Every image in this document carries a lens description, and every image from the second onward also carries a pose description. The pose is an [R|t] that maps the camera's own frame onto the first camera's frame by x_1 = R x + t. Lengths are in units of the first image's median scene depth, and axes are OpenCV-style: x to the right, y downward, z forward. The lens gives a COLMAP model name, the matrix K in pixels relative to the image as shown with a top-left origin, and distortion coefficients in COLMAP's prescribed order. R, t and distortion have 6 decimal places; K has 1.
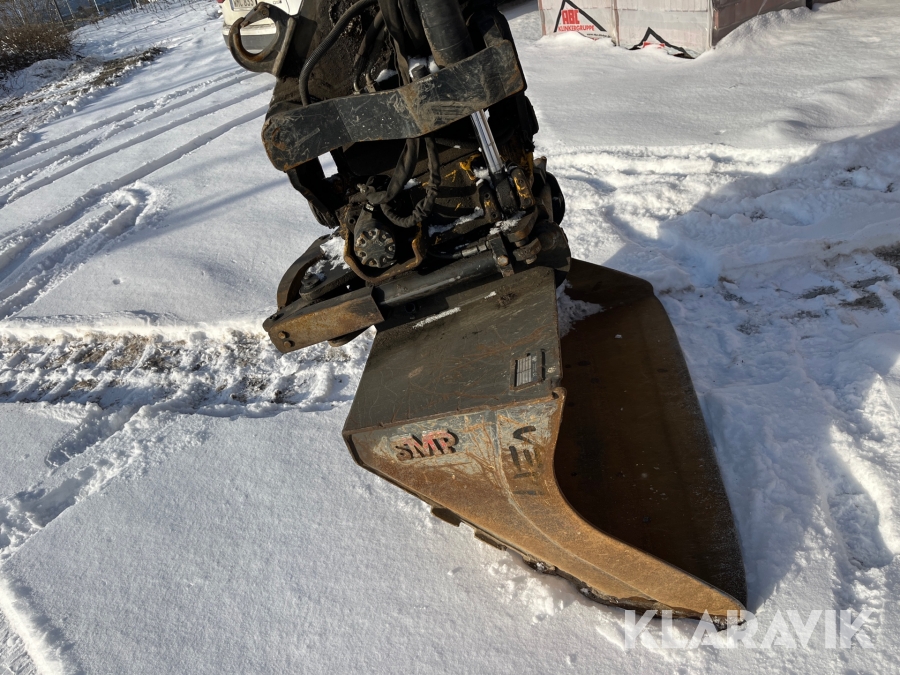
lens RADIAL K [[673.2, 0, 453.5], [0, 673.2, 339.8], [0, 0, 1]] dist [0.084968, -0.109710]
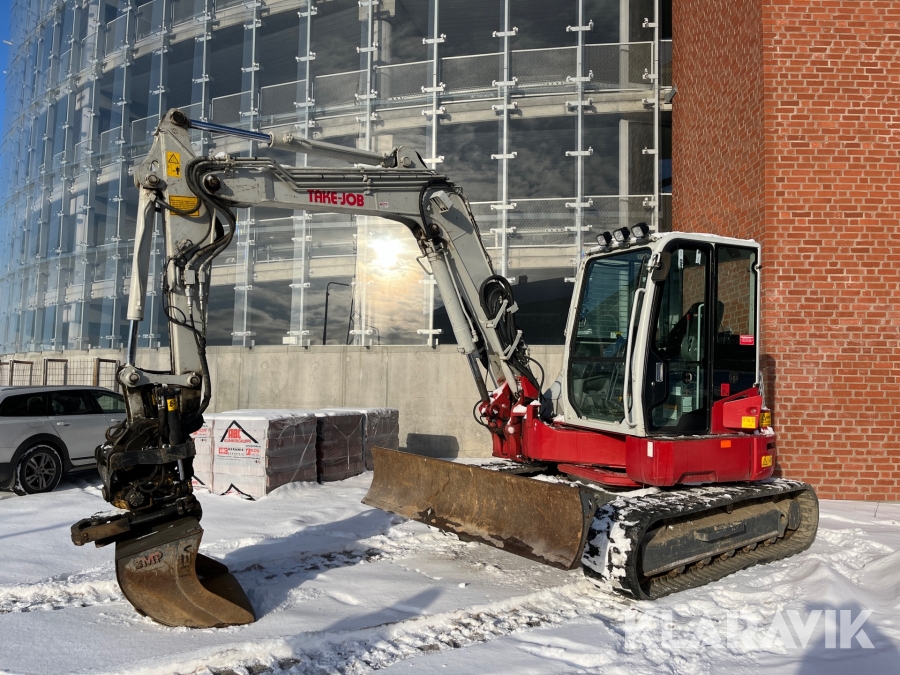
lens RADIAL K [[673.2, 0, 453.5], [0, 673.2, 339.8], [0, 0, 1]] dist [0.084968, -0.109710]
pose [[0.844857, 0.215737, 0.489565, -0.325127], [0.152917, 0.779531, -0.607411, 0.787373], [-0.512672, 0.588038, 0.625603, -1.170109]]
